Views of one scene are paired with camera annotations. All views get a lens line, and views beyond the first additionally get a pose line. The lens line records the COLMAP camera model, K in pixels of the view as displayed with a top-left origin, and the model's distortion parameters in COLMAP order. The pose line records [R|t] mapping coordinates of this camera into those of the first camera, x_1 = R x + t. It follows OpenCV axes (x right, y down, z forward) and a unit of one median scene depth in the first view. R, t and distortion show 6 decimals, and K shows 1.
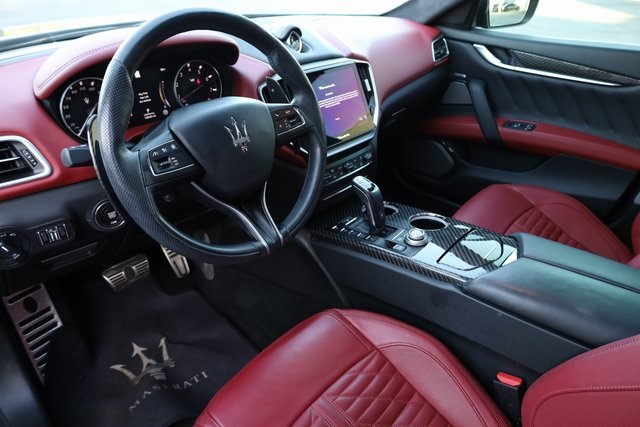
lens RADIAL K [[441.7, 0, 320.0], [0, 441.7, 213.5], [0, 0, 1]] dist [0.106411, 0.000481]
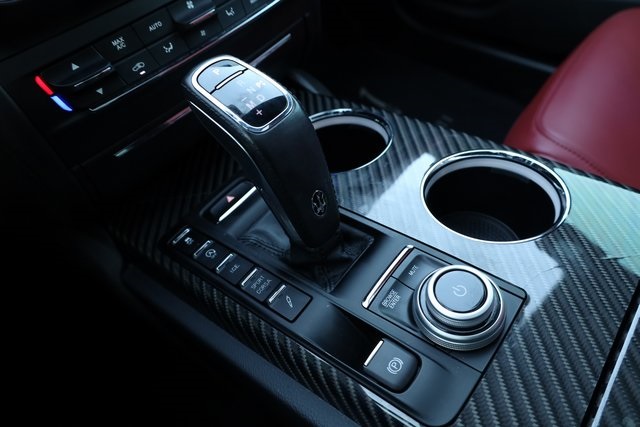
lens RADIAL K [[437.8, 0, 320.0], [0, 437.8, 213.5], [0, 0, 1]] dist [-0.000240, 0.000875]
pose [[0.995664, -0.090340, -0.022163, 0.140601], [0.092556, 0.938435, 0.332825, -0.077663], [-0.009269, -0.333433, 0.942728, 0.735335]]
